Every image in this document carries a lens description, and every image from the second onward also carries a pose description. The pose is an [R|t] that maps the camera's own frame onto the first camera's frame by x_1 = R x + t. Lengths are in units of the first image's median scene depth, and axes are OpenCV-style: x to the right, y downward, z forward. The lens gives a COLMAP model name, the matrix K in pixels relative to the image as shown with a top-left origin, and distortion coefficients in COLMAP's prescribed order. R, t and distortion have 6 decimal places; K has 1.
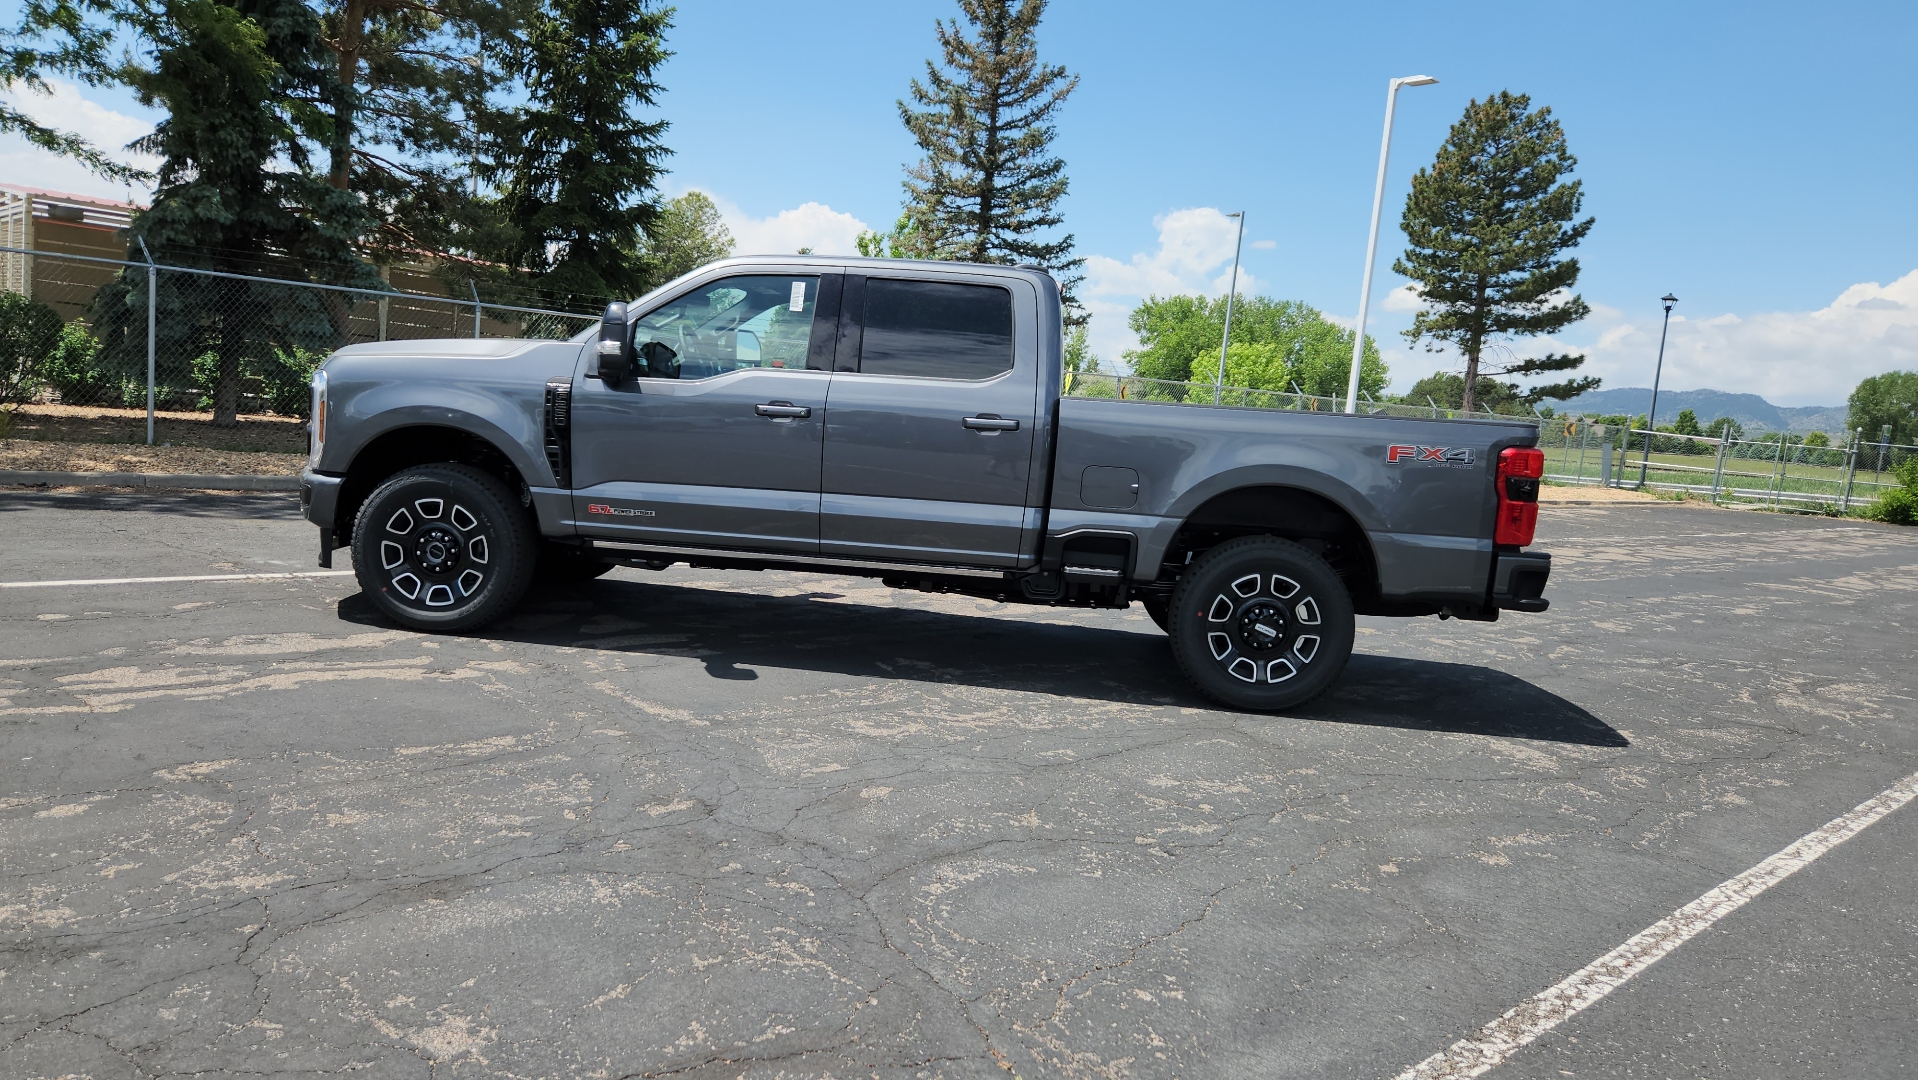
lens RADIAL K [[1287.3, 0, 930.4], [0, 1287.3, 542.1], [0, 0, 1]] dist [0.076360, -0.070912]
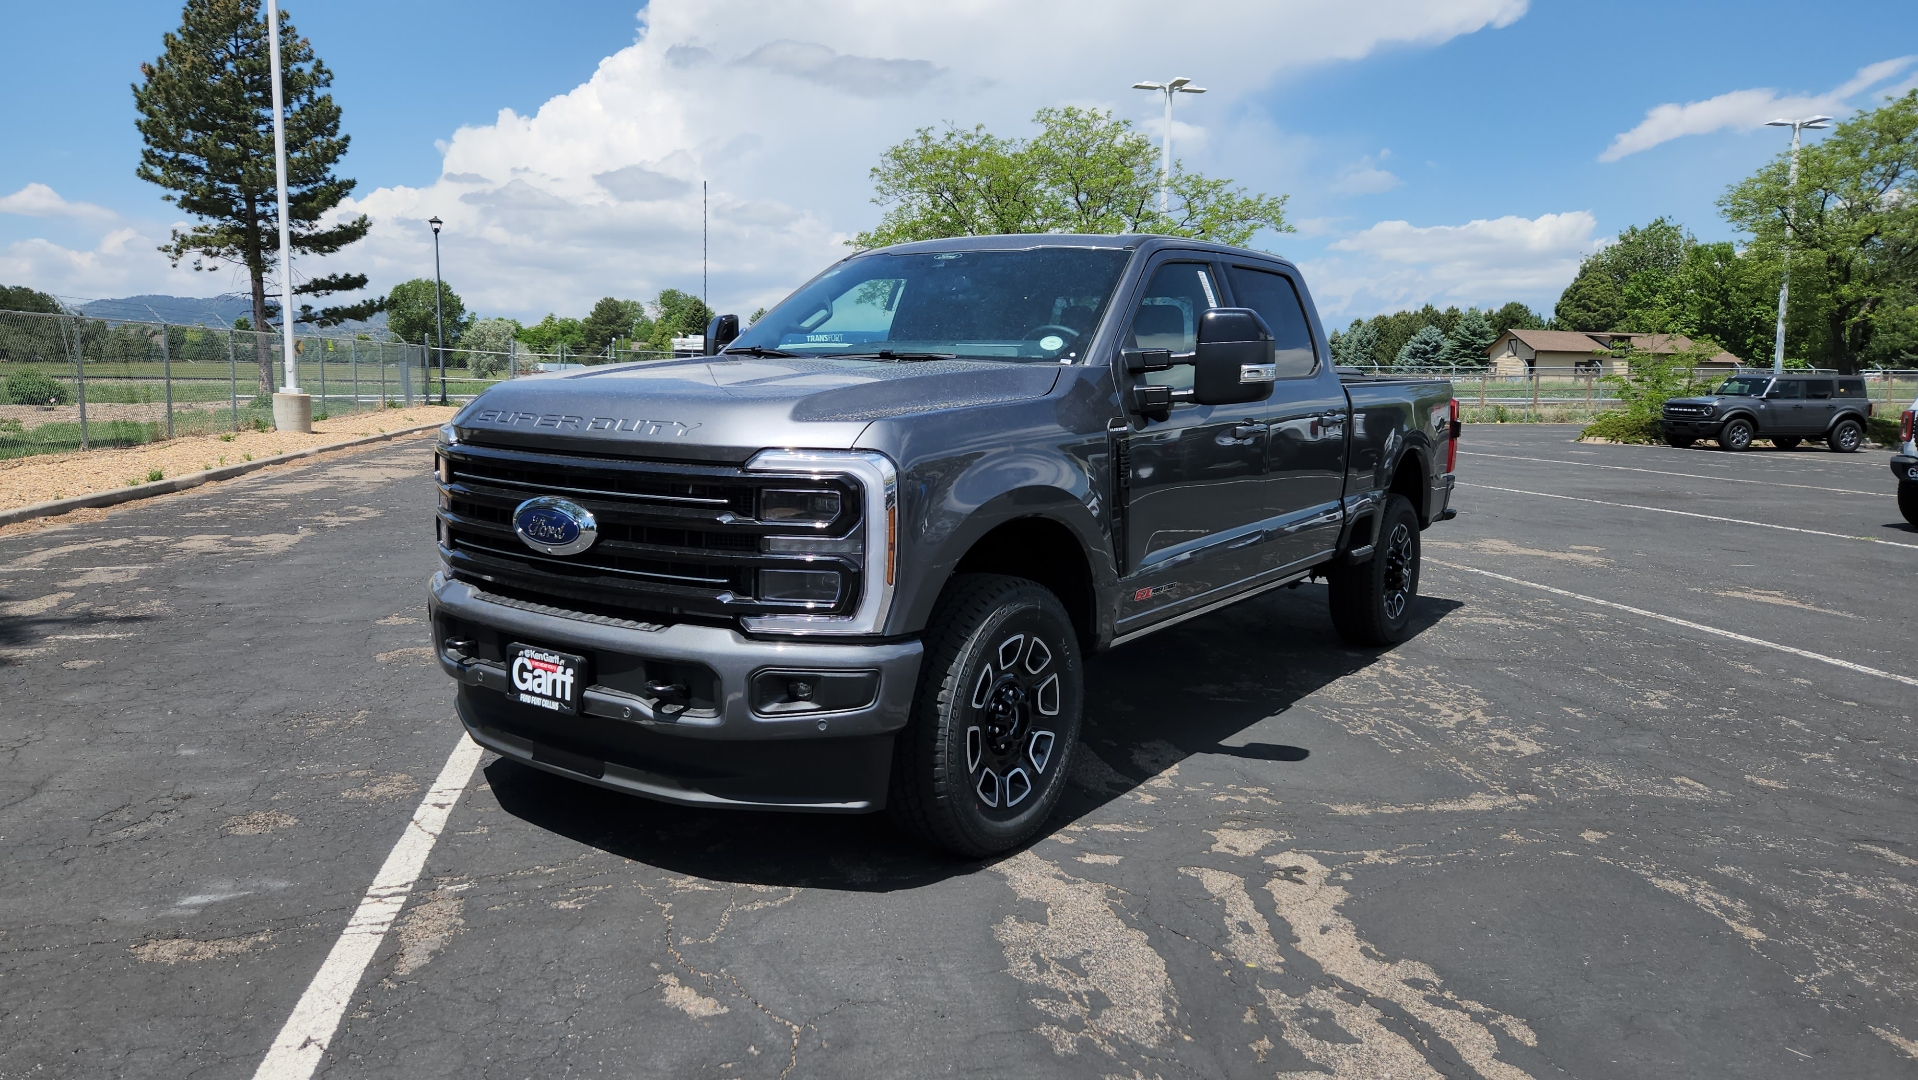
lens RADIAL K [[1281.9, 0, 927.3], [0, 1281.9, 526.6], [0, 0, 1]] dist [0.071546, -0.056890]
pose [[0.524507, -0.170962, 0.834065, -0.893699], [0.121709, 0.984627, 0.125286, -0.163908], [-0.842662, 0.035799, 0.537252, 0.702052]]
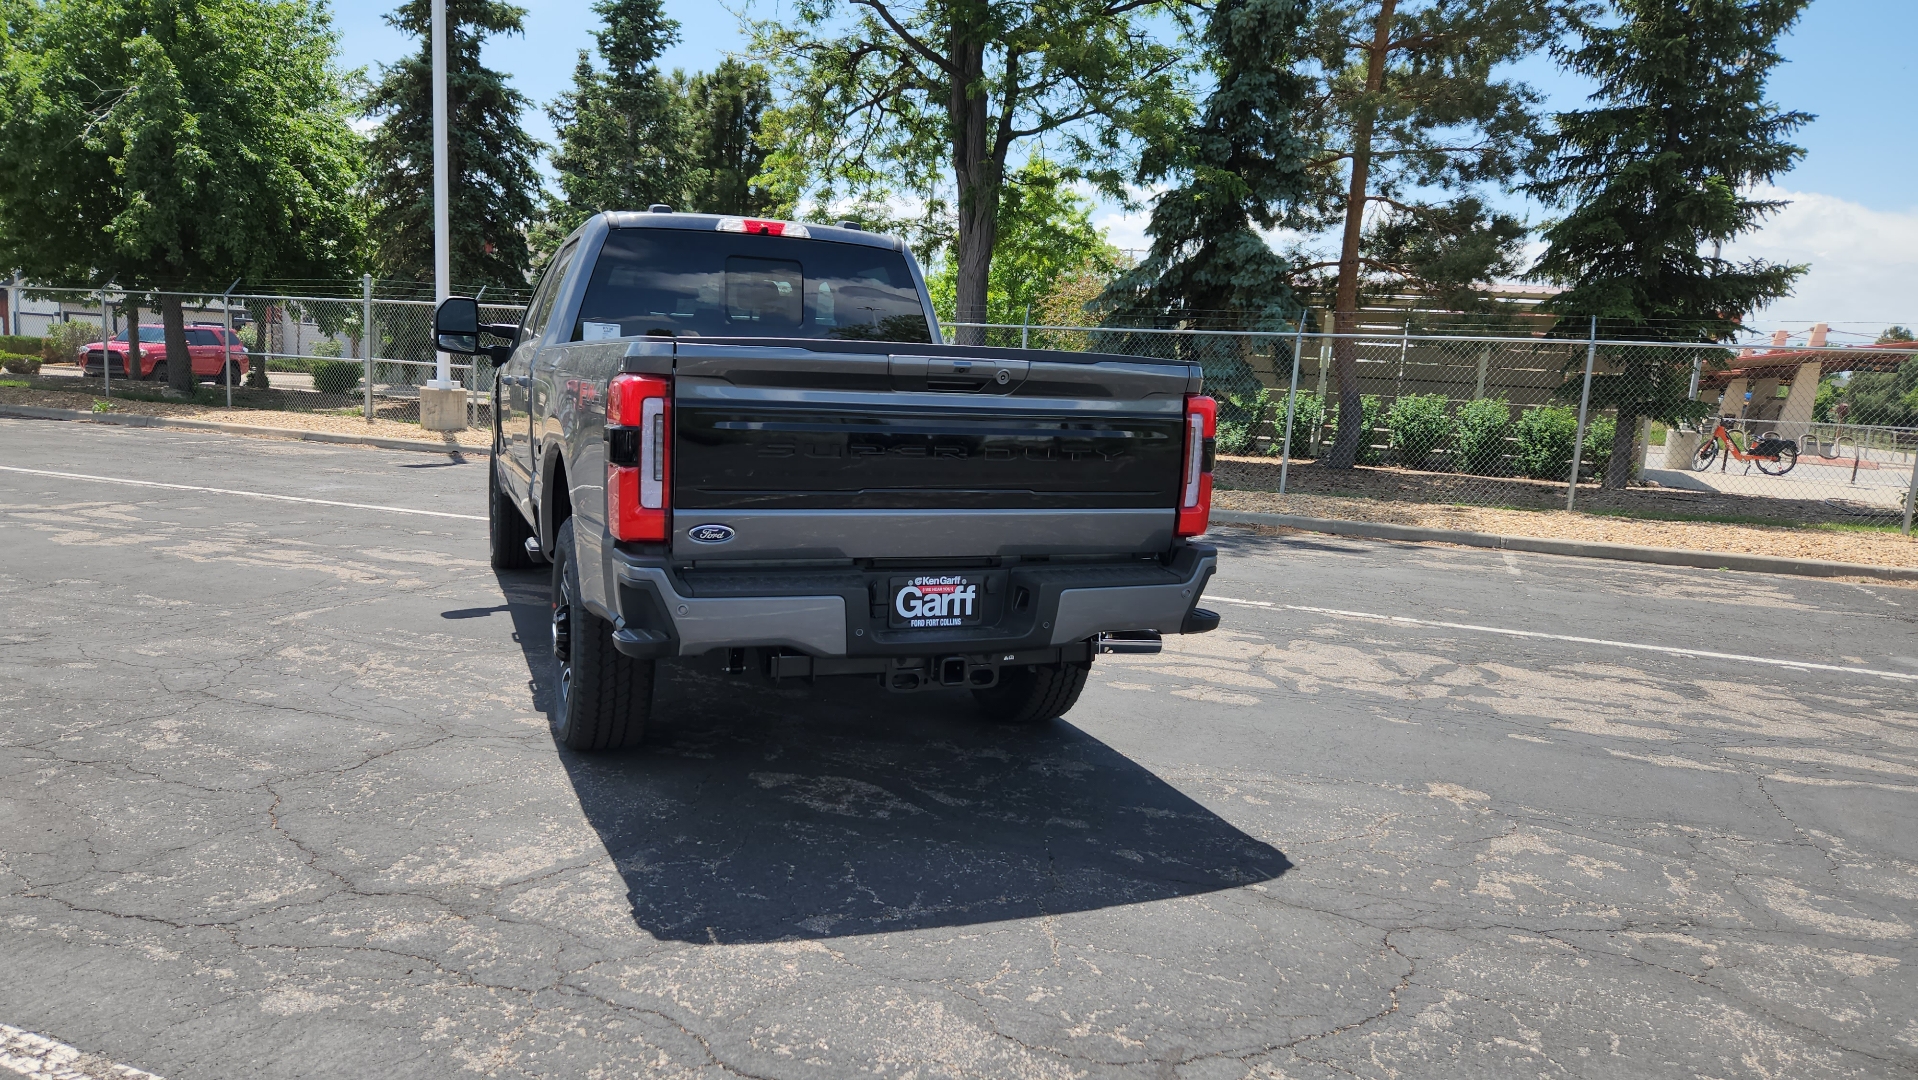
lens RADIAL K [[1279.6, 0, 931.9], [0, 1279.6, 548.5], [0, 0, 1]] dist [0.072960, -0.058448]
pose [[0.437316, 0.063433, -0.897068, 0.987387], [-0.111990, 0.993586, 0.015664, -0.017476], [0.892308, 0.093613, 0.441615, 0.818686]]
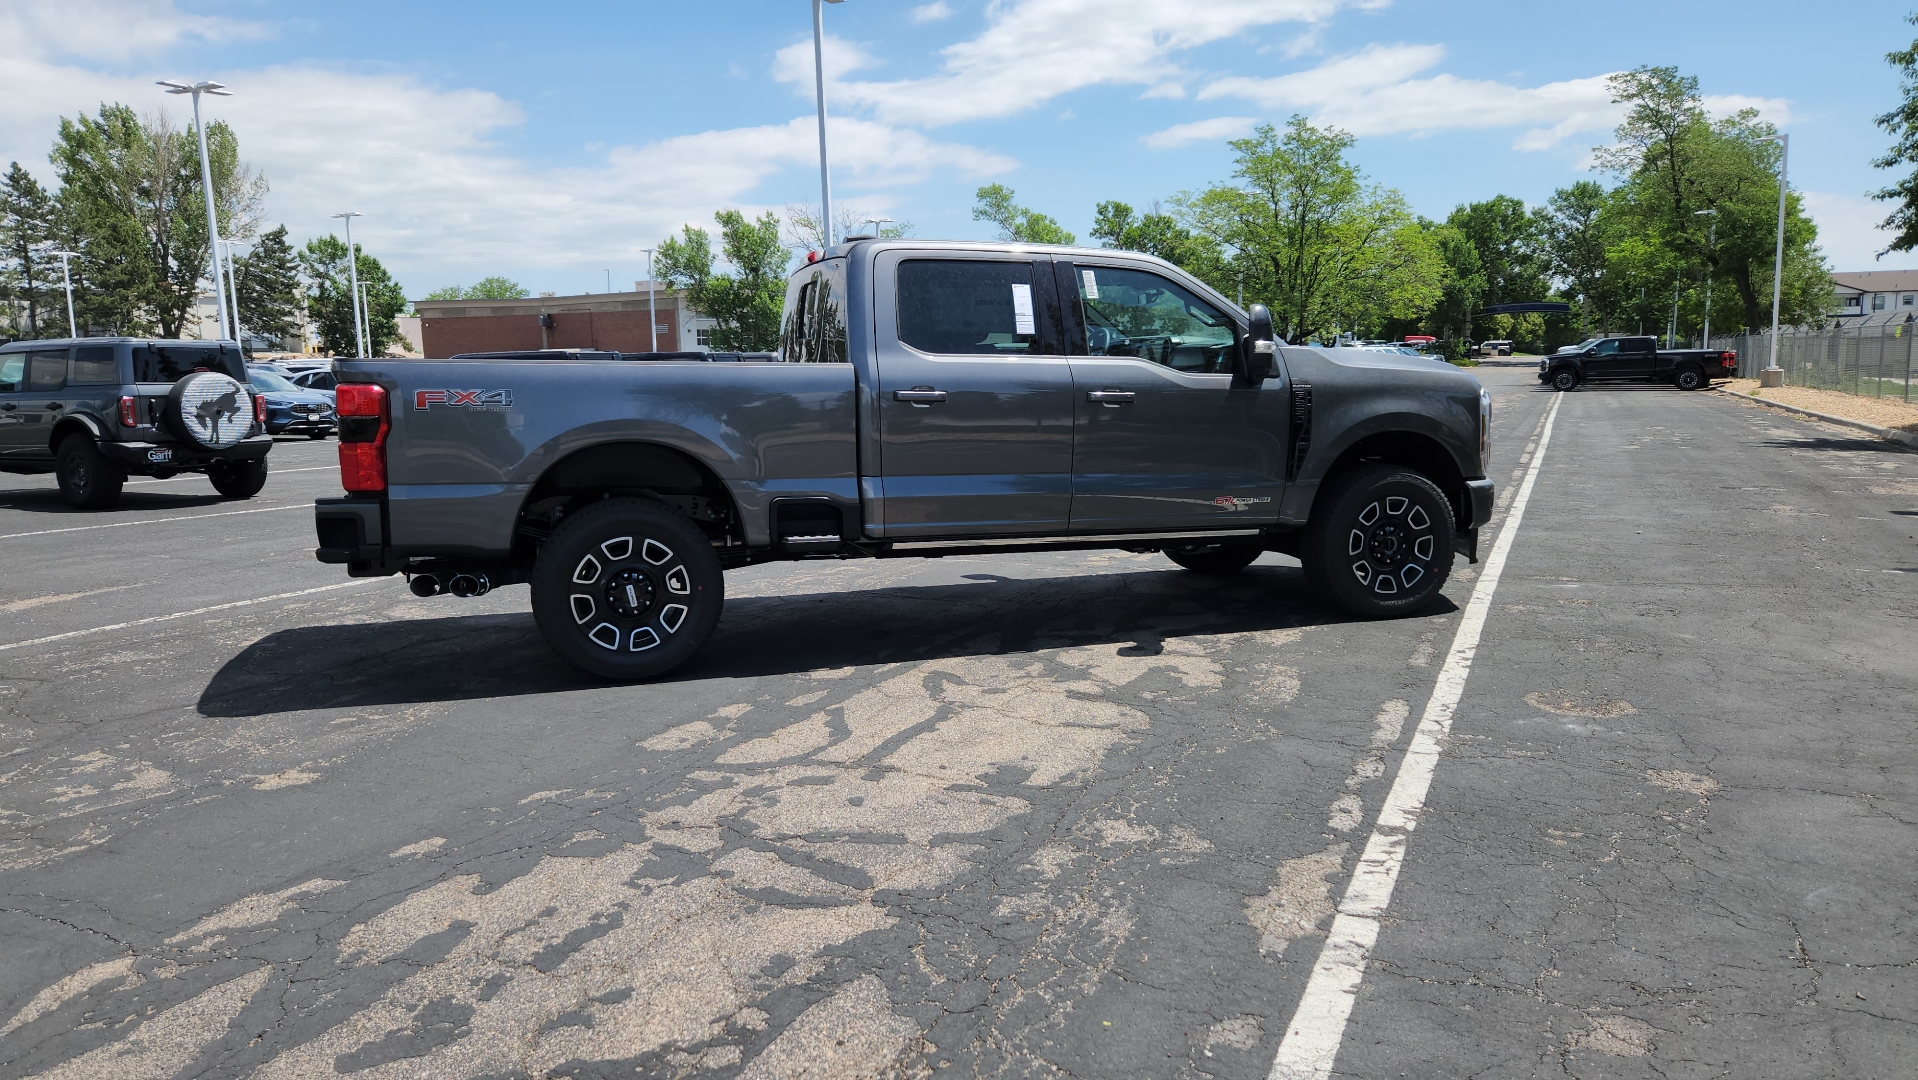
lens RADIAL K [[1281.7, 0, 916.7], [0, 1281.7, 534.6], [0, 0, 1]] dist [0.073780, -0.059537]
pose [[-0.928957, -0.023919, -0.369414, 0.420557], [-0.105977, 0.973327, 0.203479, -0.215931], [0.354694, 0.228172, -0.906714, 2.149741]]
